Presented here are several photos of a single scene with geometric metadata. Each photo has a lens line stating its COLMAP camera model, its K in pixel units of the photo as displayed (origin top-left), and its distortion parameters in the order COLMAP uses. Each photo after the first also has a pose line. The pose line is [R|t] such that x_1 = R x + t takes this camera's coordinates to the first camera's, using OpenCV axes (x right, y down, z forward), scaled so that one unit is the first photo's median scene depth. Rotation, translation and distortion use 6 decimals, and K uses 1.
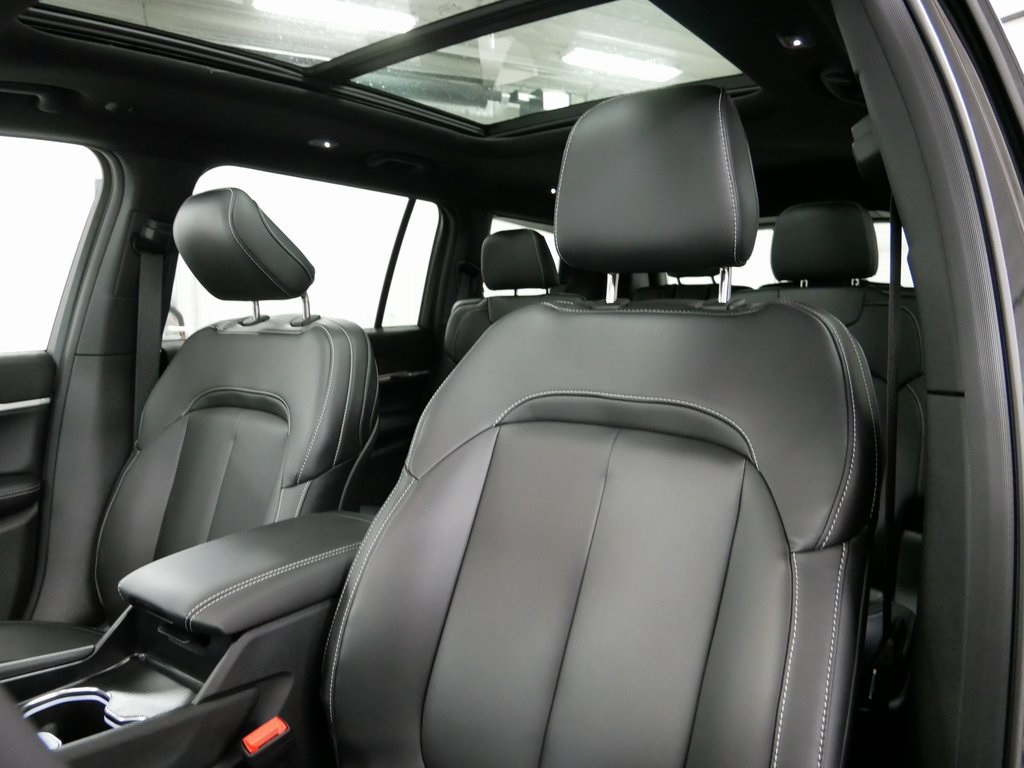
lens RADIAL K [[749.2, 0, 512.0], [0, 749.2, 384.0], [0, 0, 1]] dist [-0.034134, -0.000887]
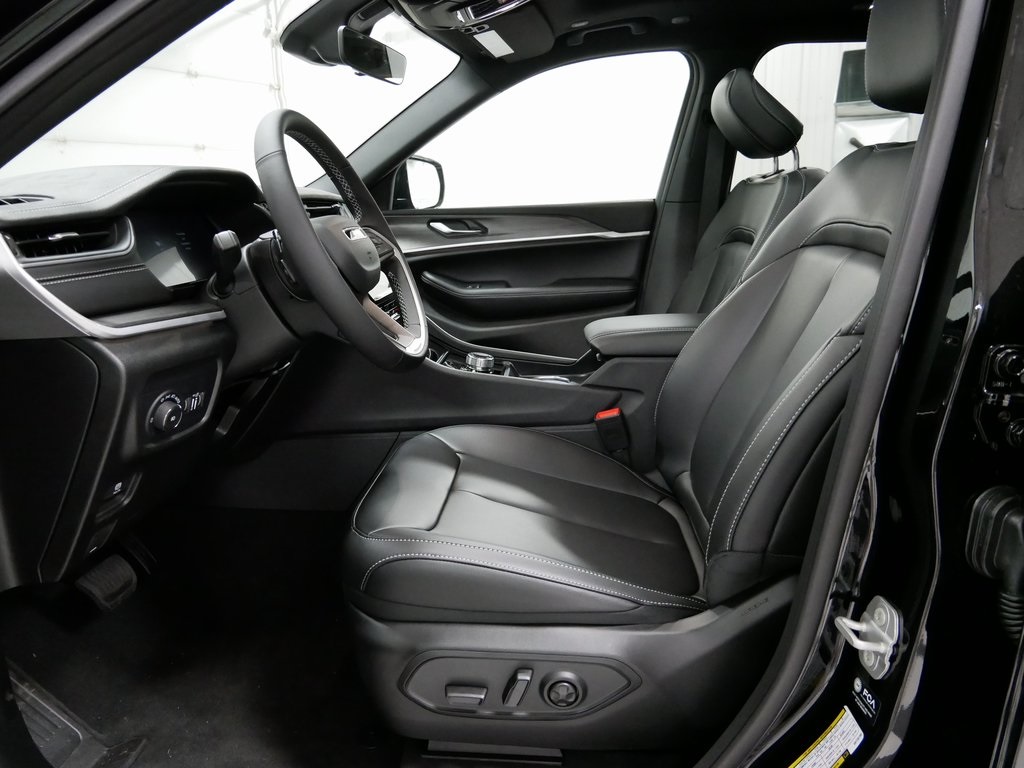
lens RADIAL K [[749.2, 0, 512.0], [0, 749.2, 384.0], [0, 0, 1]] dist [-0.034134, -0.000887]
pose [[0.535317, 0.185455, -0.824040, 0.549058], [-0.040534, 0.980115, 0.194248, 0.040628], [0.843678, -0.070583, 0.532189, -0.071205]]
